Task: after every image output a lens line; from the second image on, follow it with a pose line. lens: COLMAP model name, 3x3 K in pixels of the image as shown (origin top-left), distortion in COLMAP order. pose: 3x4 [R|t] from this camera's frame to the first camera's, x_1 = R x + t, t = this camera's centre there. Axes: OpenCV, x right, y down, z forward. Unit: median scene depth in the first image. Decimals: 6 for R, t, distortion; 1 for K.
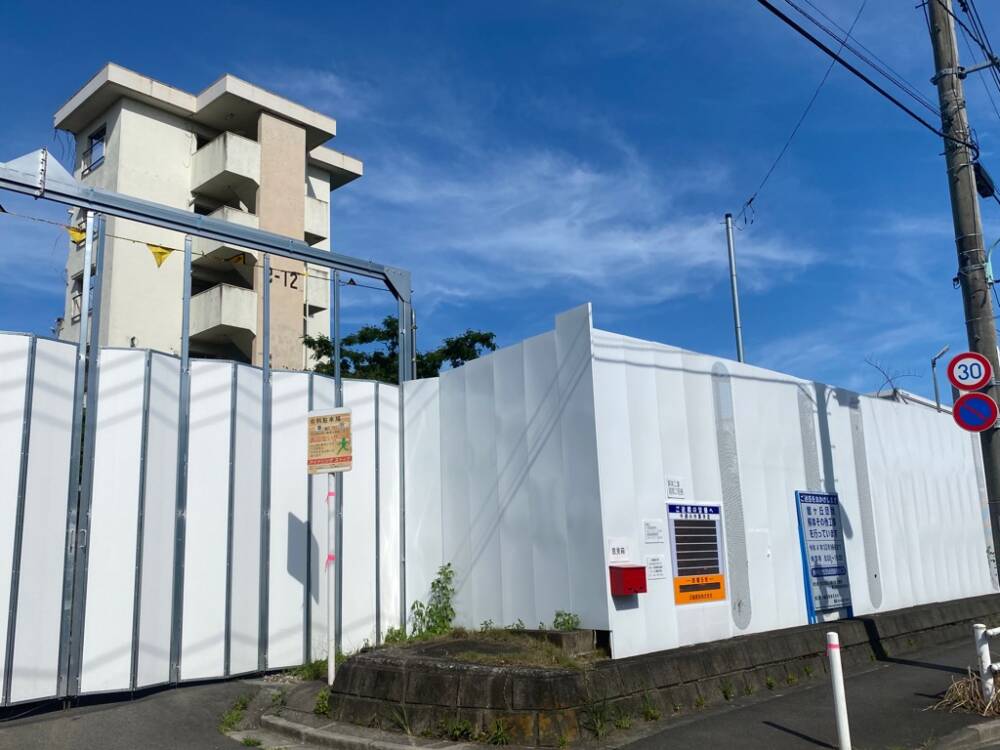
lens RADIAL K [[851.1, 0, 498.8], [0, 851.1, 378.1], [0, 0, 1]] dist [0.046902, -0.004144]
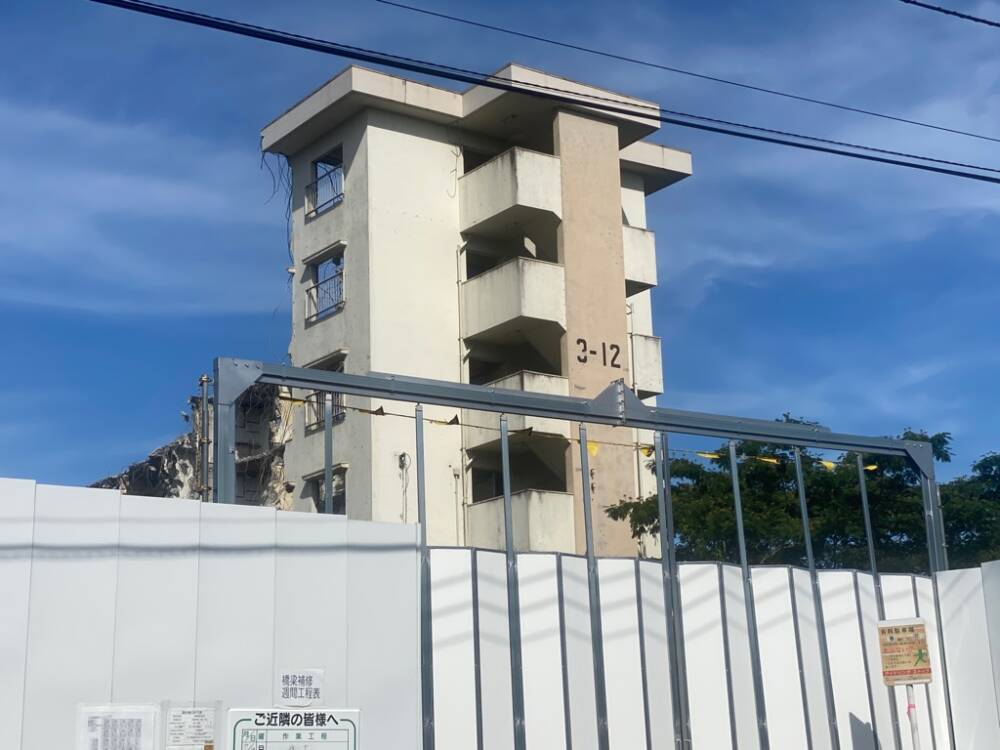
lens RADIAL K [[1682.9, 0, 503.3], [0, 1682.9, 345.4], [0, 0, 1]] dist [0.202453, 0.000000]
pose [[0.981045, -0.047480, -0.187873, -0.078695], [0.038663, 0.997984, -0.050322, -0.060176], [0.189884, 0.042105, 0.980903, -0.319916]]
